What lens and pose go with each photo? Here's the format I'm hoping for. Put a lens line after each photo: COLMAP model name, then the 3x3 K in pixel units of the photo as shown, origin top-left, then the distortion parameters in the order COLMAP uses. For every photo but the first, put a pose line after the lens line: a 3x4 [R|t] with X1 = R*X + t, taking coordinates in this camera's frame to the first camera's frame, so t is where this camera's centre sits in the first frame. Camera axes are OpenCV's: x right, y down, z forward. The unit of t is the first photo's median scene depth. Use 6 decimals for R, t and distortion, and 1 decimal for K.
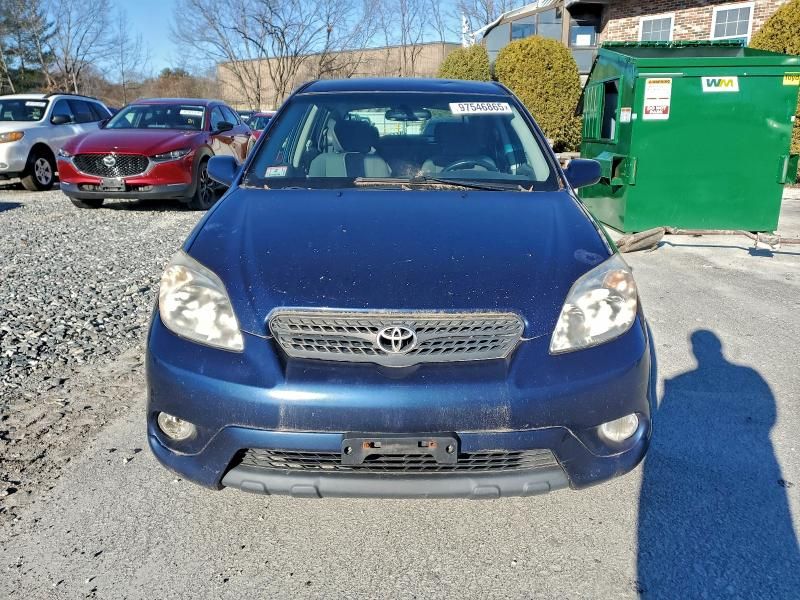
lens RADIAL K [[631.5, 0, 400.3], [0, 631.5, 298.8], [0, 0, 1]] dist [0.026290, 0.003907]
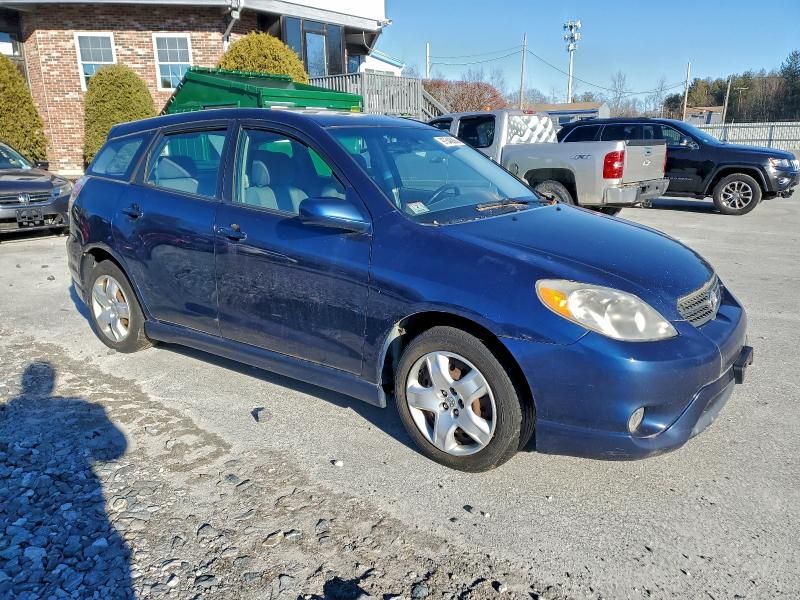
lens RADIAL K [[631.5, 0, 400.5], [0, 631.5, 300.9], [0, 0, 1]] dist [0.026290, 0.003907]
pose [[0.587490, -0.213228, 0.780634, -0.185438], [0.225873, 0.969530, 0.094836, -0.028715], [-0.777069, 0.120609, 0.617752, 0.072189]]
